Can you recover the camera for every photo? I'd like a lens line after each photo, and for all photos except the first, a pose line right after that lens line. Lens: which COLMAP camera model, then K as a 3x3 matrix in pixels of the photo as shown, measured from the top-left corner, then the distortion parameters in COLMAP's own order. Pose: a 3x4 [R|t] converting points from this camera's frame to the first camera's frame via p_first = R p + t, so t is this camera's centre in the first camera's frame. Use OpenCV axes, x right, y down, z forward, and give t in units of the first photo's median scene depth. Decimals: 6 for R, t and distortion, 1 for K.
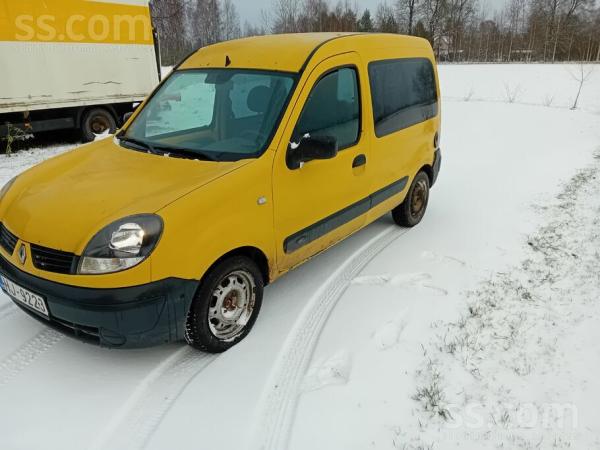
lens RADIAL K [[460.0, 0, 300.0], [0, 460.0, 225.0], [0, 0, 1]] dist [0.071408, -0.165425]
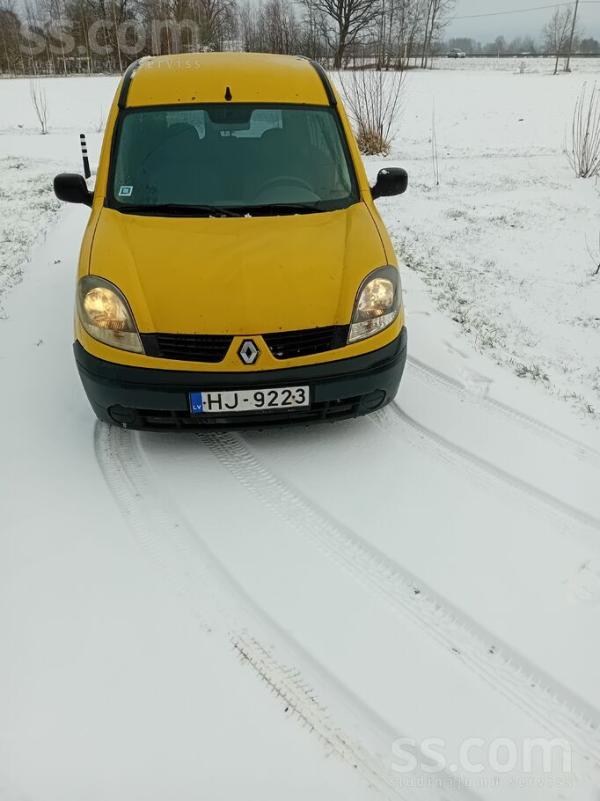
lens RADIAL K [[614.1, 0, 300.0], [0, 614.1, 400.5], [0, 0, 1]] dist [0.071408, -0.165425]
pose [[0.745119, -0.323612, 0.583158, -0.965080], [0.233667, 0.945639, 0.226200, -0.067238], [-0.624658, -0.032281, 0.780231, 0.058177]]
